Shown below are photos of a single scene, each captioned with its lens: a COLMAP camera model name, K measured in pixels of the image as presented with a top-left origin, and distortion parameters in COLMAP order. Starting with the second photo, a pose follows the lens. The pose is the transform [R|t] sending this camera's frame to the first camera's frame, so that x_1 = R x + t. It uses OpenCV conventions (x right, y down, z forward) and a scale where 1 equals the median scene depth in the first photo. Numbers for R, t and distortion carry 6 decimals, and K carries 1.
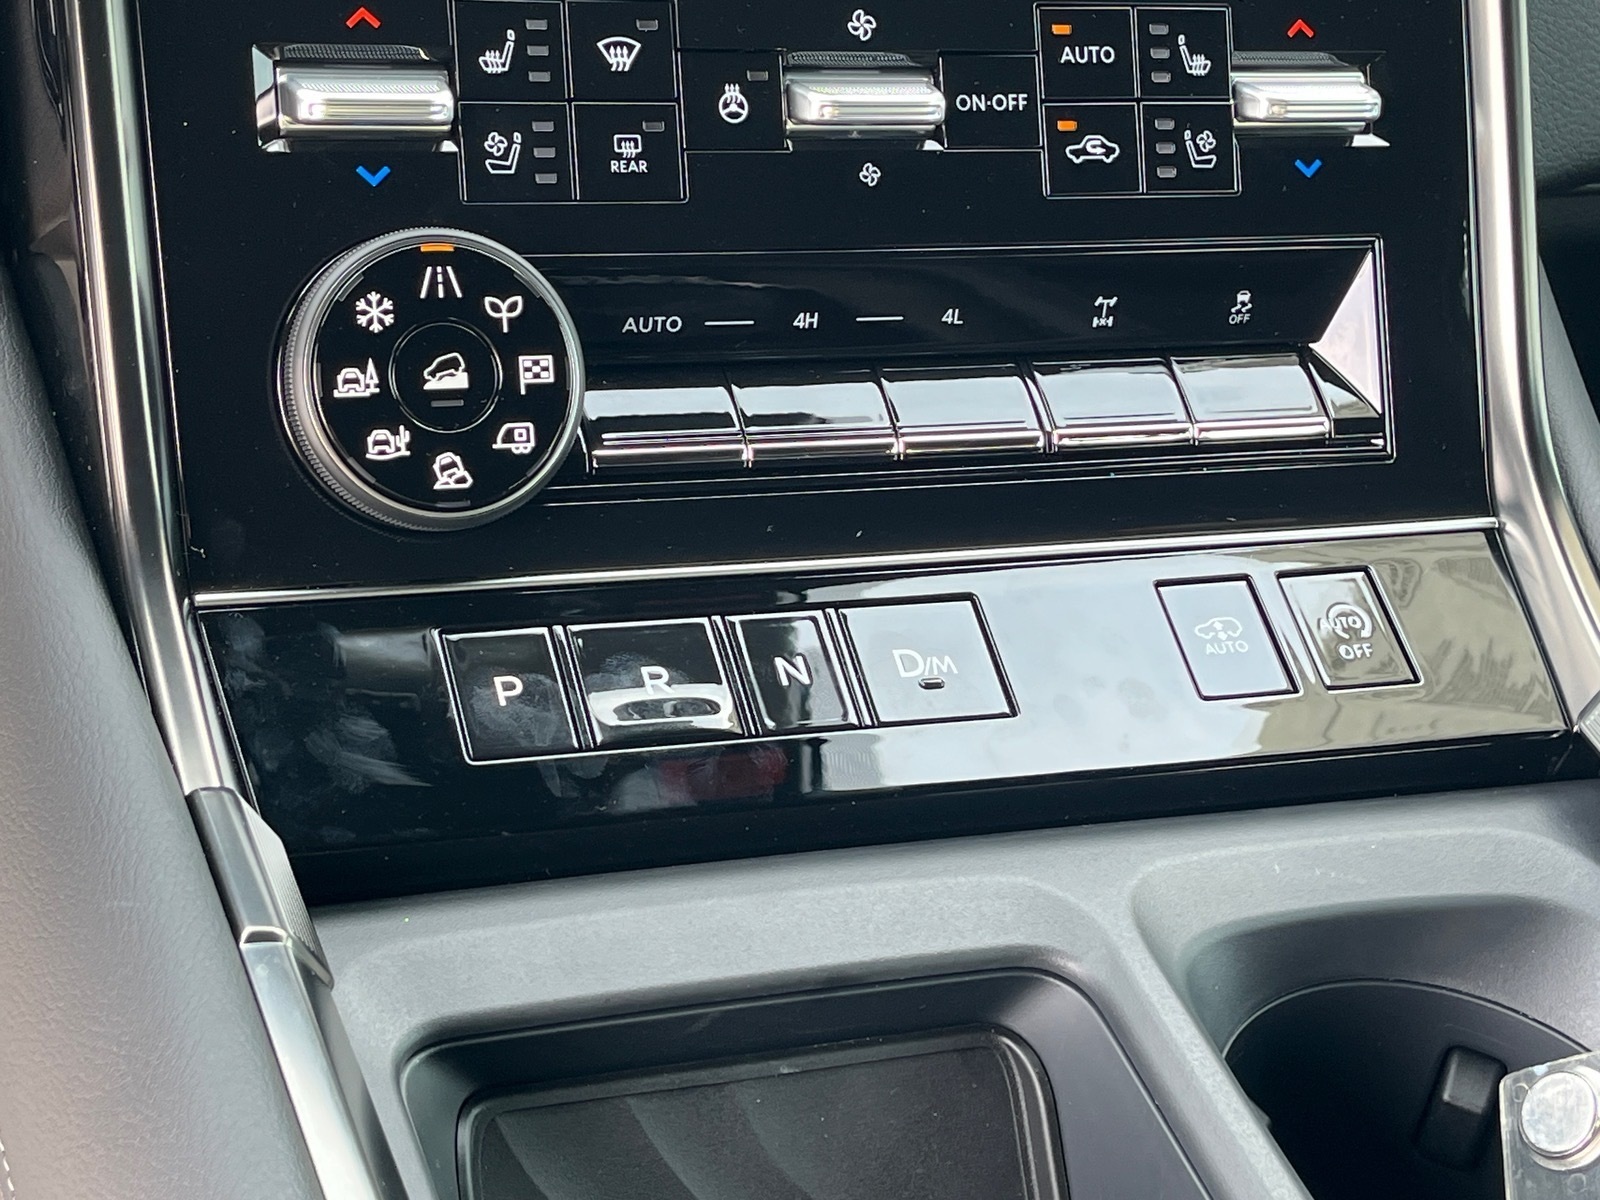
lens RADIAL K [[2895.4, 0, 797.4], [0, 2895.4, 587.2], [0, 0, 1]] dist [0.109342, 0.000000]
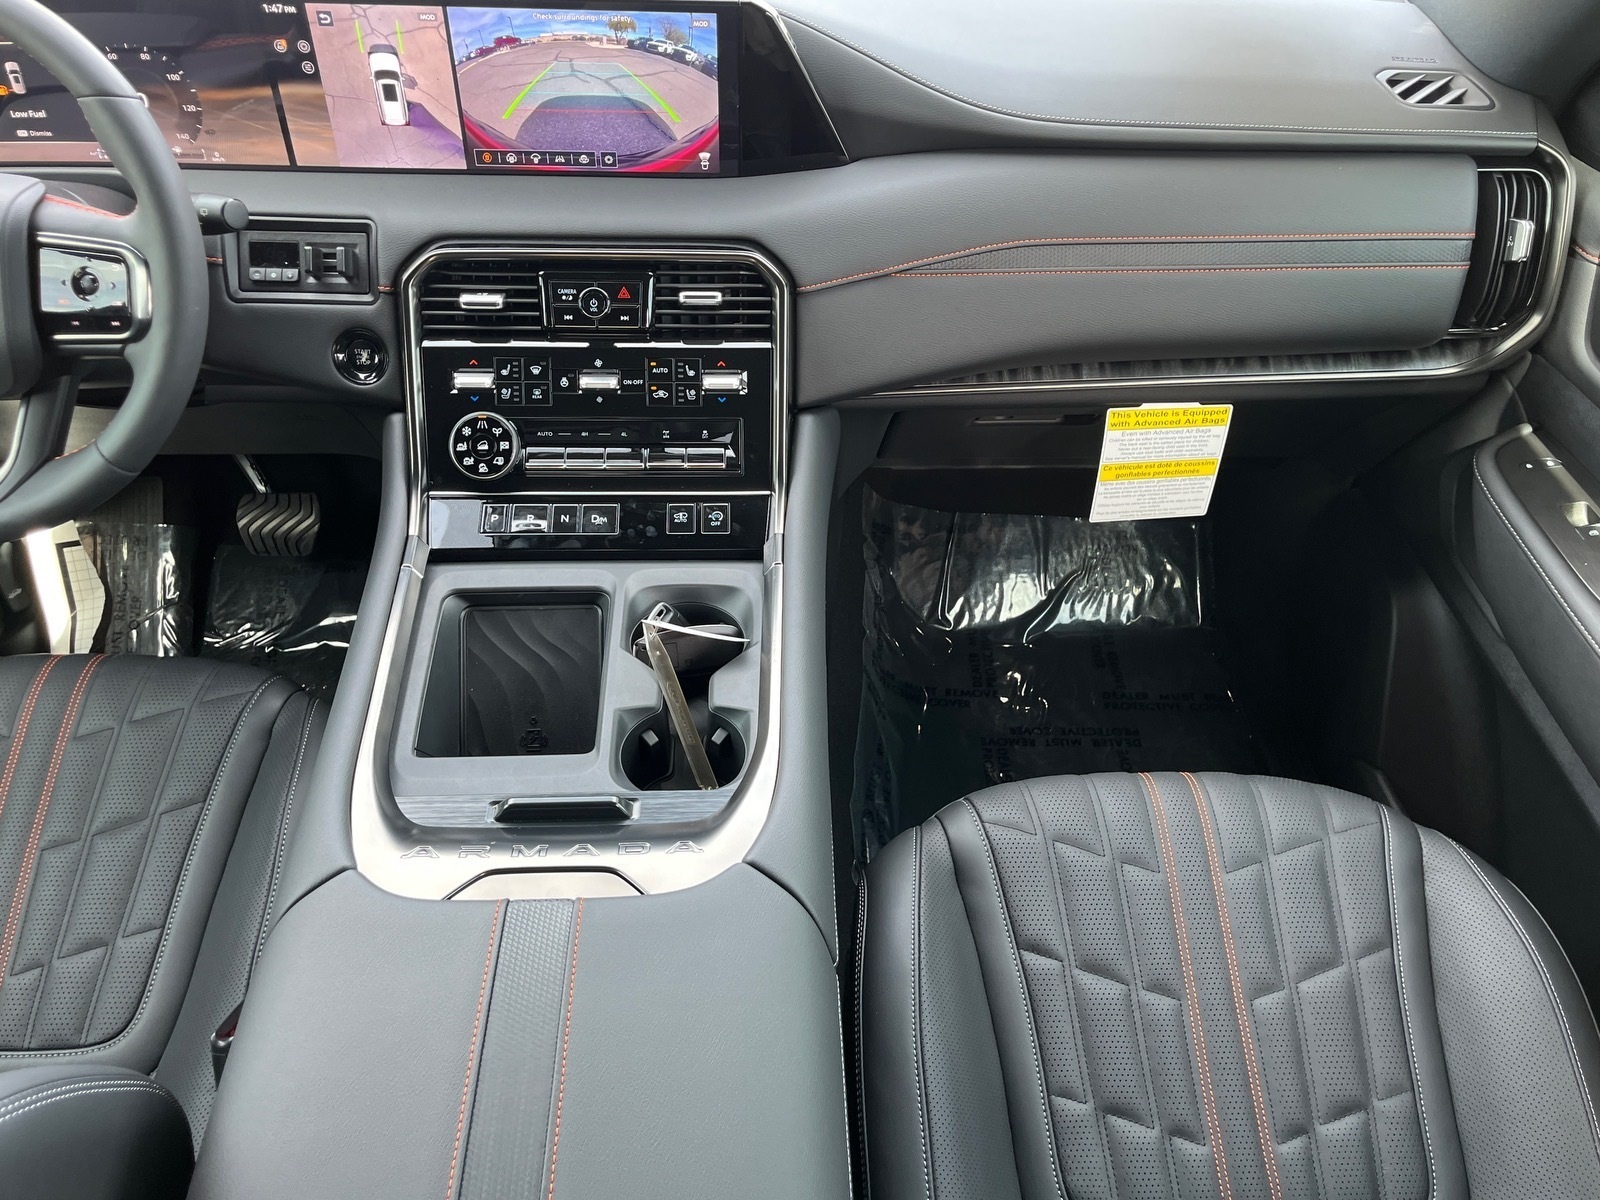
lens RADIAL K [[1285.5, 0, 808.3], [0, 1285.5, 583.6], [0, 0, 1]] dist [0.046510, -0.061875]
pose [[0.950330, 0.090155, -0.297901, 0.929804], [-0.058998, 0.991956, 0.111992, -0.111611], [0.305602, -0.088853, 0.948005, -0.710074]]
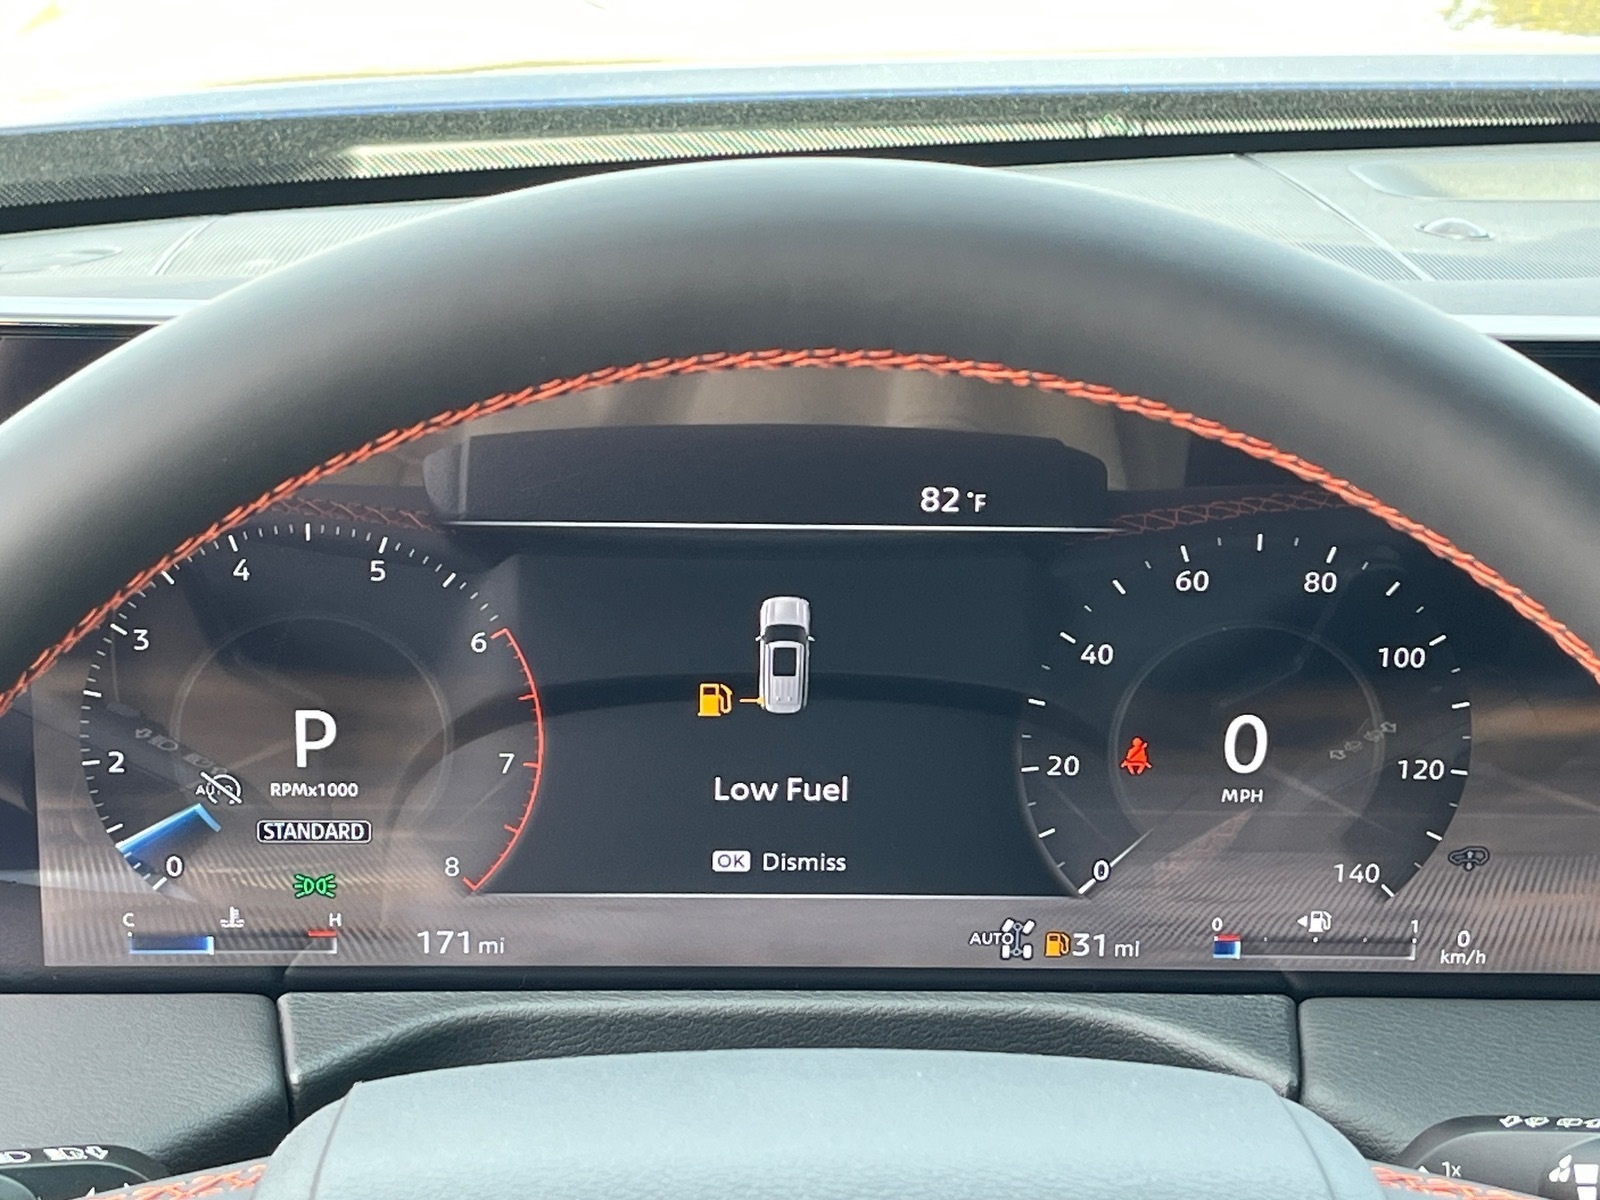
lens RADIAL K [[3467.4, 0, 842.1], [0, 3467.4, 586.7], [0, 0, 1]] dist [0.139747, 0.000000]
pose [[0.954126, -0.031858, -0.297705, -0.397538], [-0.047230, 0.965858, -0.254729, -0.263153], [0.295656, 0.257104, 0.920046, -0.396900]]
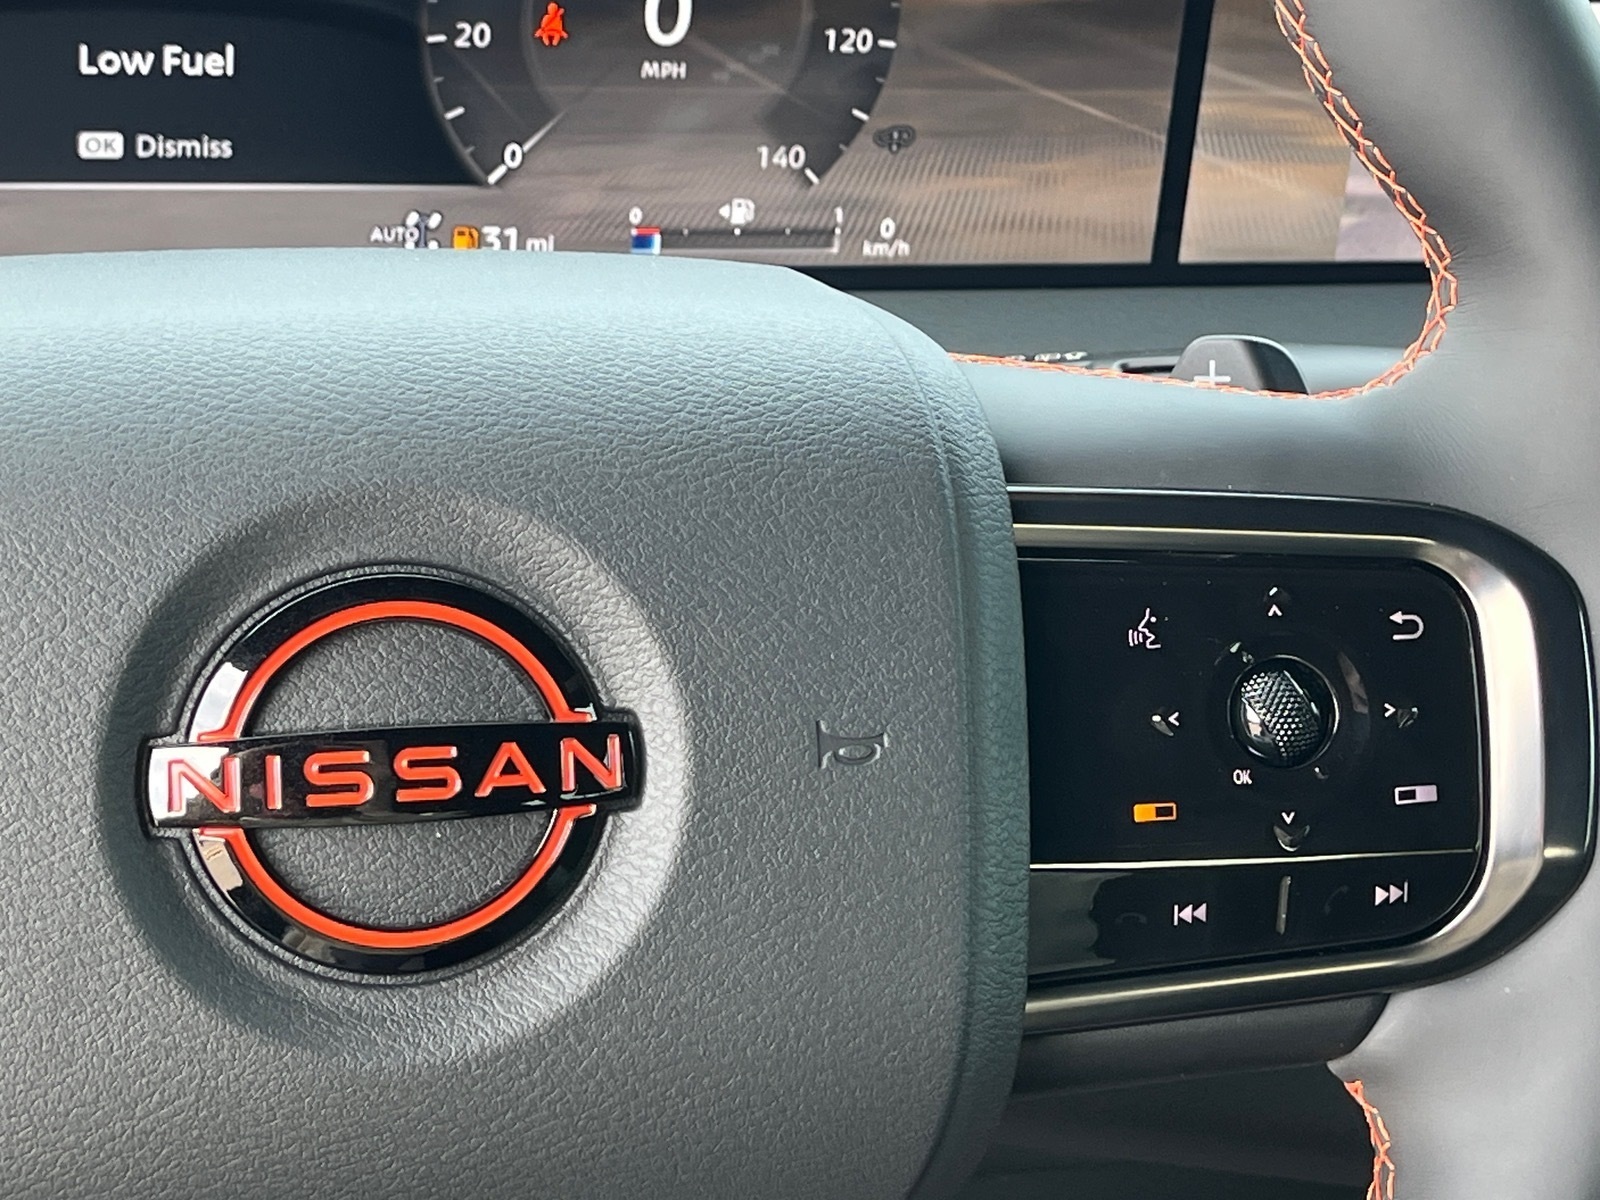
lens RADIAL K [[3467.4, 0, 821.8], [0, 3467.4, 581.4], [0, 0, 1]] dist [0.139747, 0.000000]
pose [[0.997645, -0.044650, -0.052063, -0.536653], [0.035288, 0.985053, -0.168599, -0.143923], [0.058813, 0.166365, 0.984309, -0.290132]]
